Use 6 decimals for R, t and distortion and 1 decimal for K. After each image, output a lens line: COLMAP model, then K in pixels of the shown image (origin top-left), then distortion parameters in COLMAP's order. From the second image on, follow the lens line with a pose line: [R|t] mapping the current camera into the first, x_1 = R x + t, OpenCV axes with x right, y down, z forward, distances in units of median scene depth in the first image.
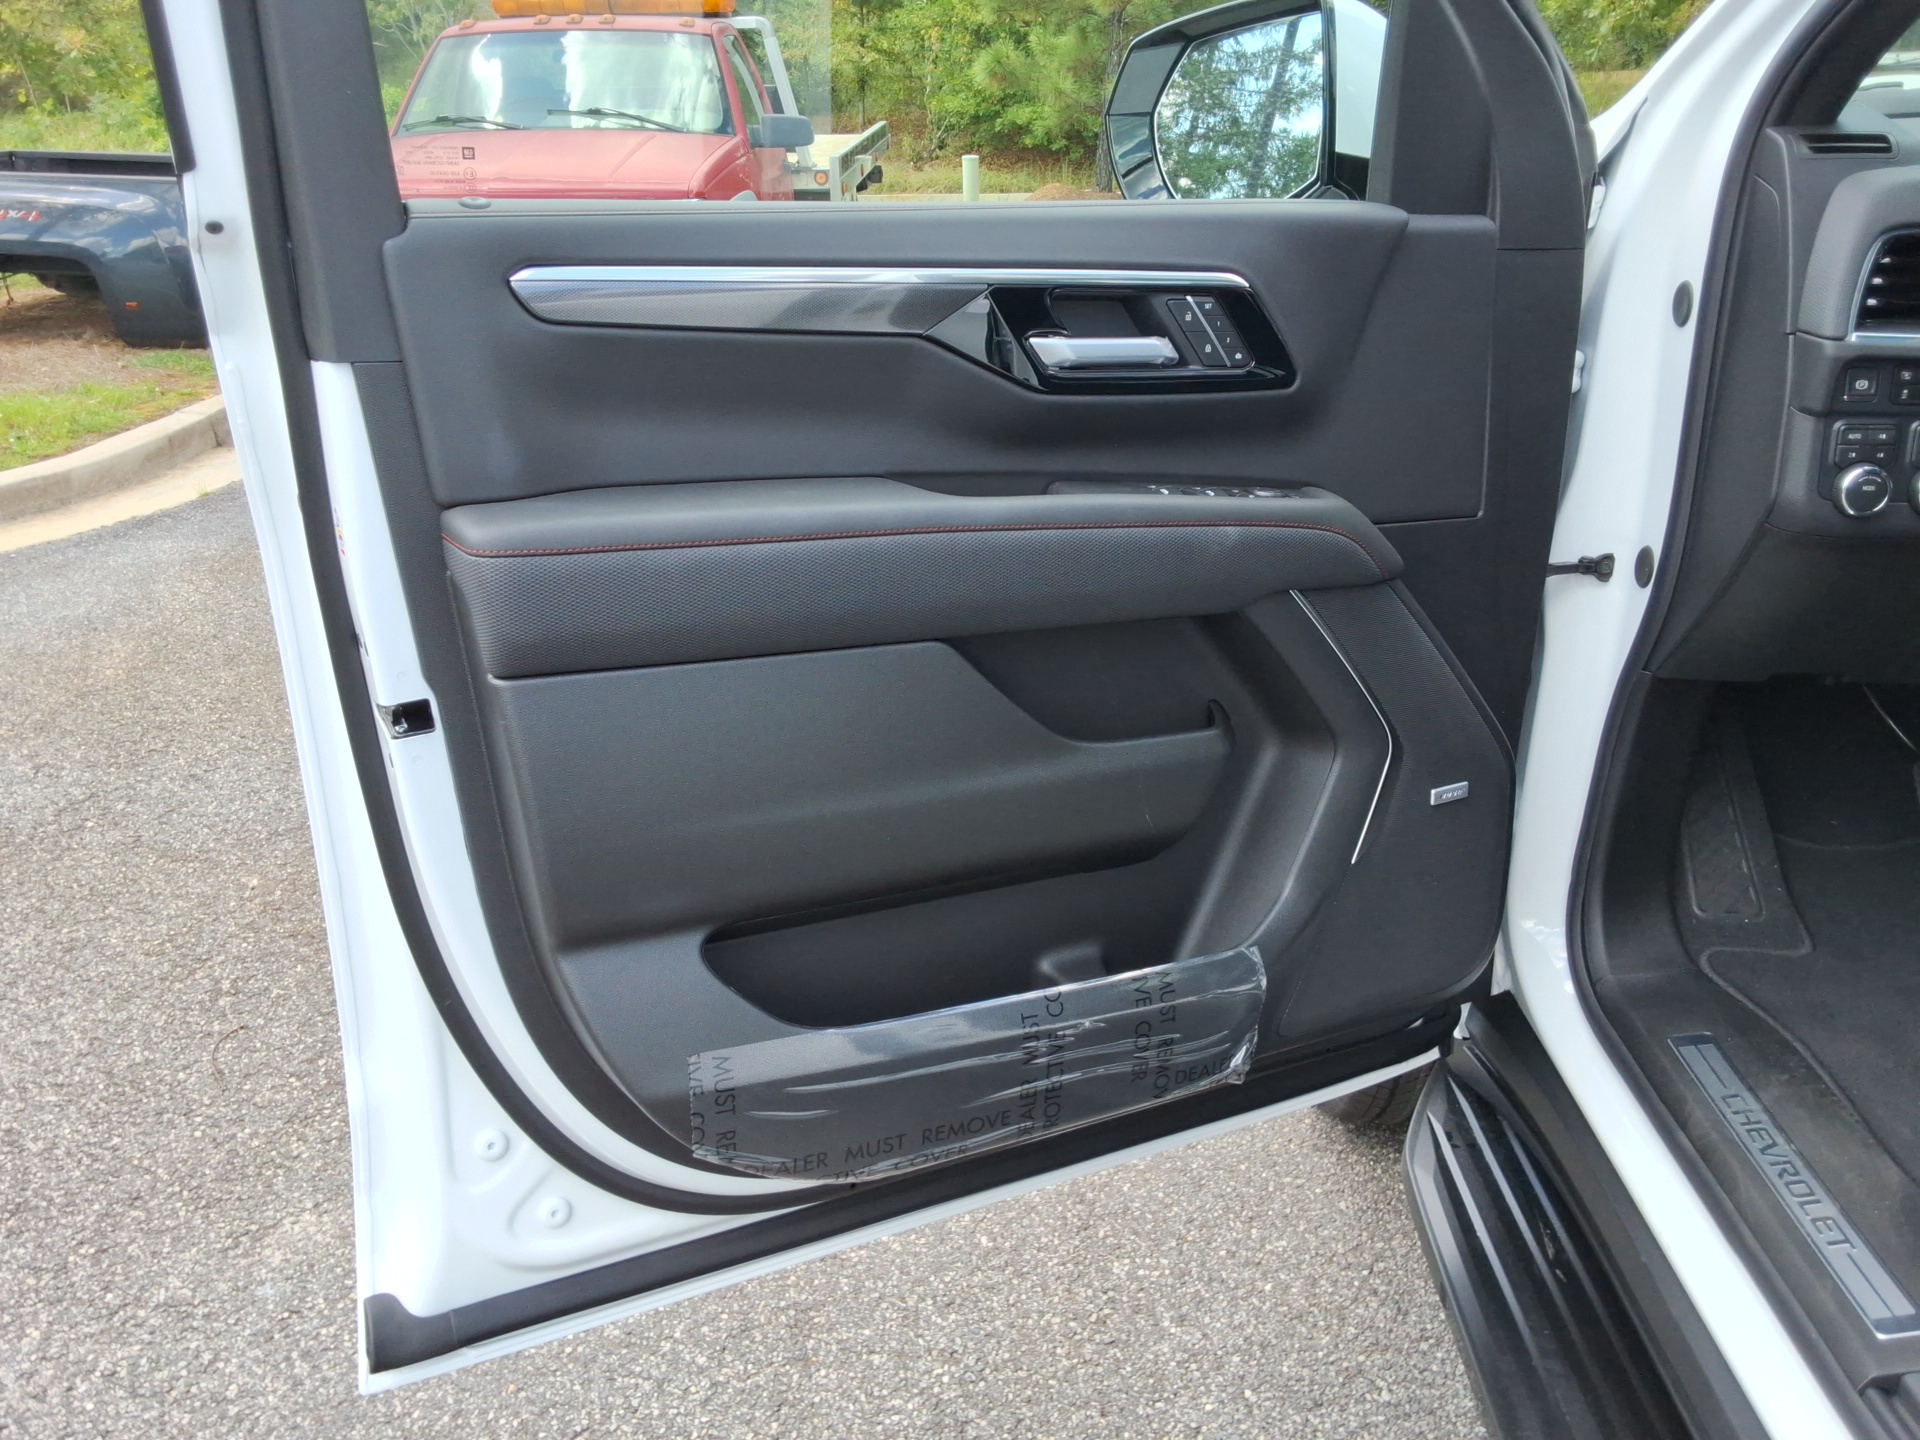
lens RADIAL K [[1542.8, 0, 974.6], [0, 1542.8, 685.7], [0, 0, 1]] dist [0.111836, -0.176584]
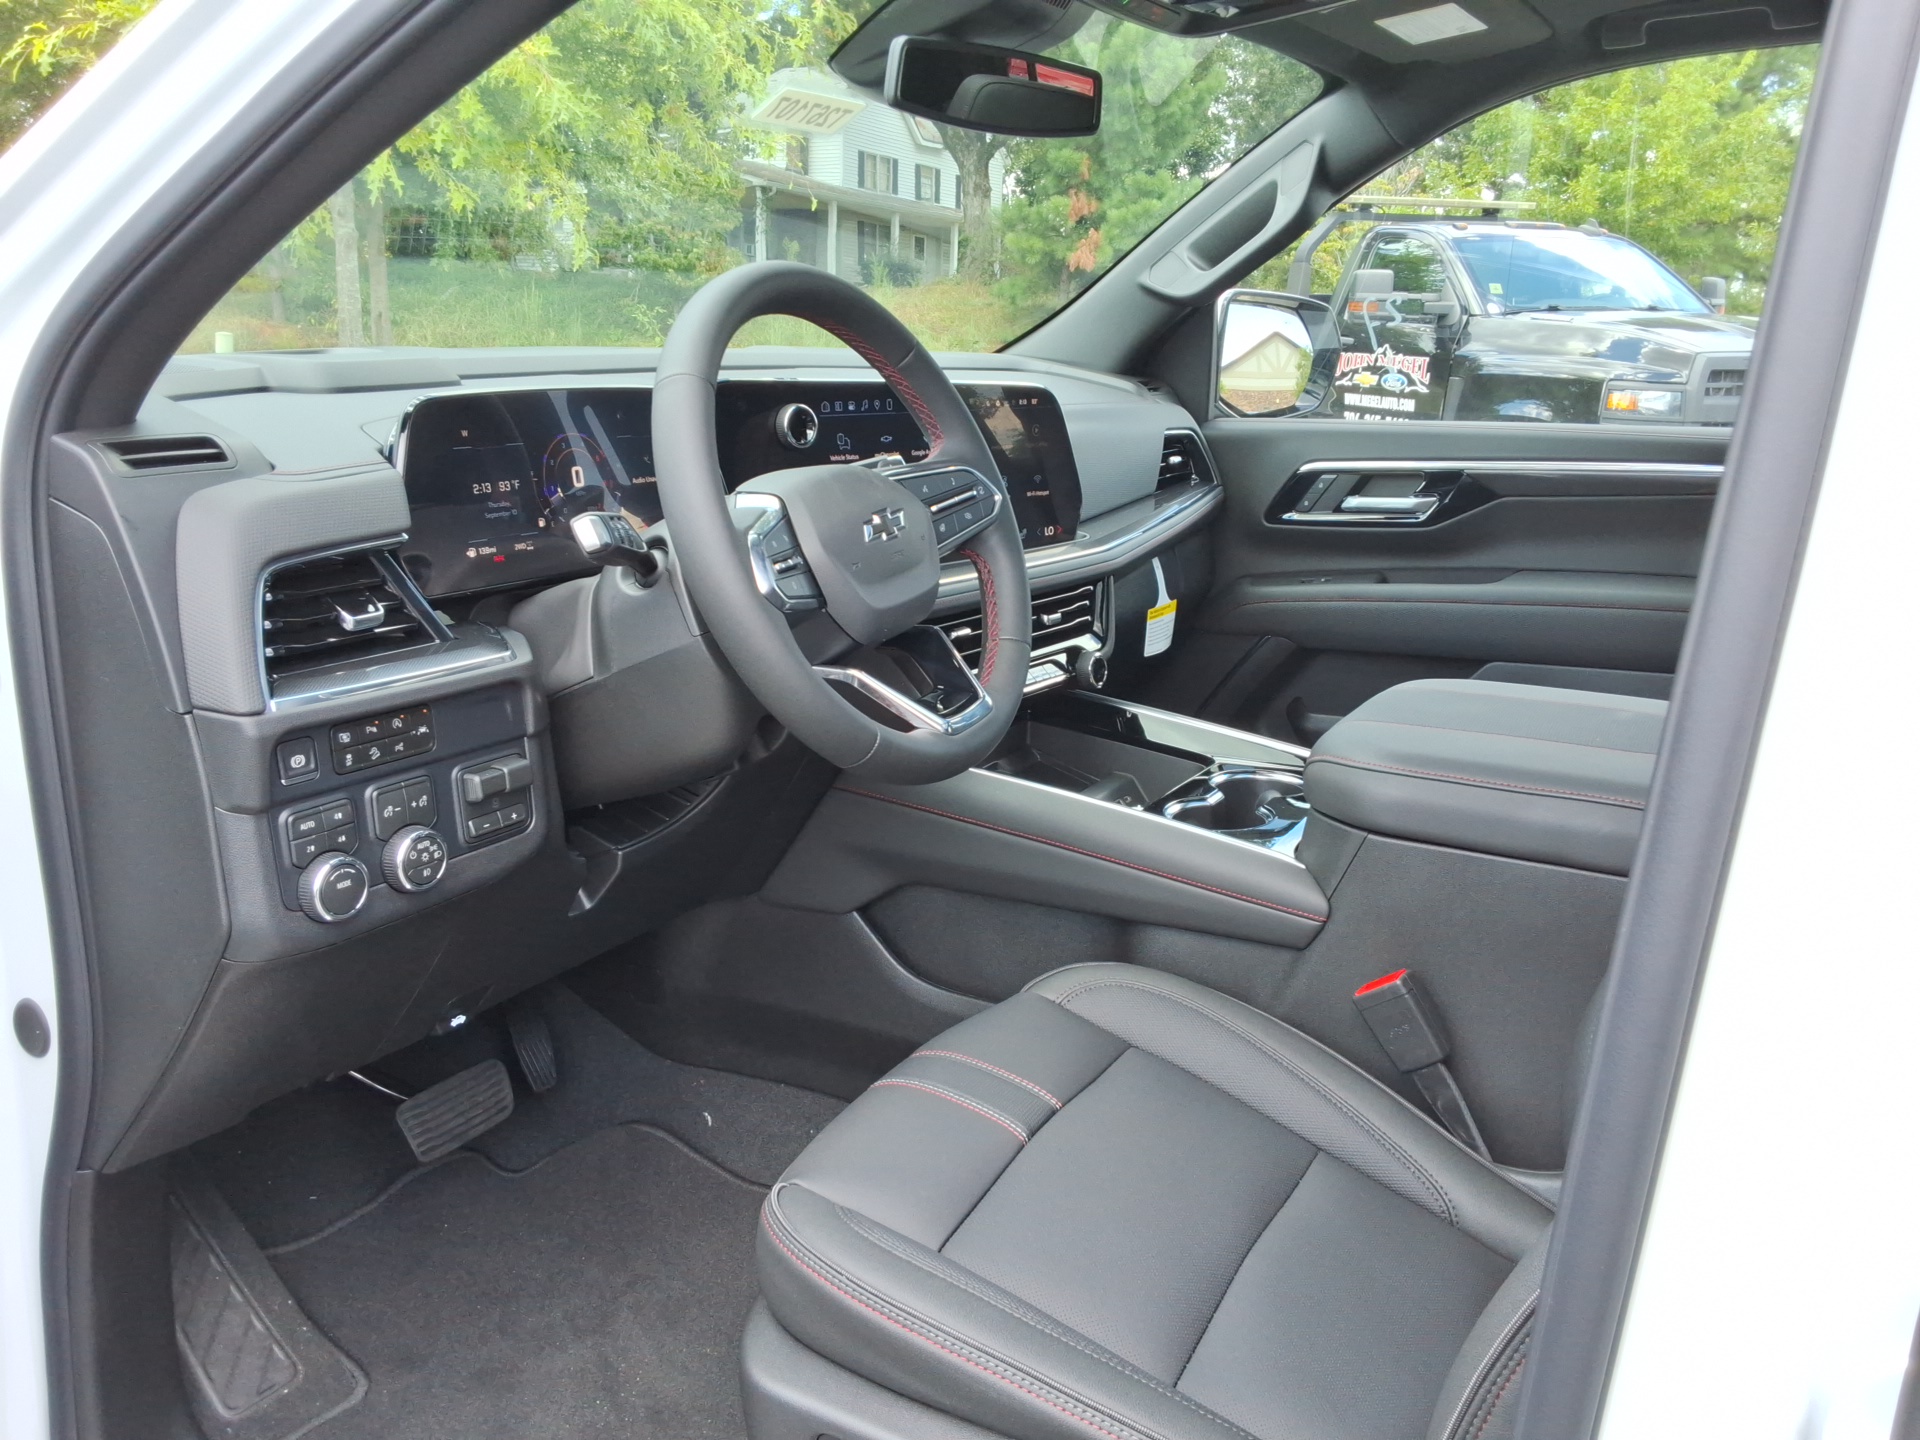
lens RADIAL K [[1542.8, 0, 974.6], [0, 1542.8, 685.7], [0, 0, 1]] dist [0.111836, -0.176584]
pose [[0.478119, -0.187921, 0.857956, 0.069290], [0.285222, 0.957120, 0.050694, -0.168567], [-0.830693, 0.220470, 0.511216, 0.315856]]
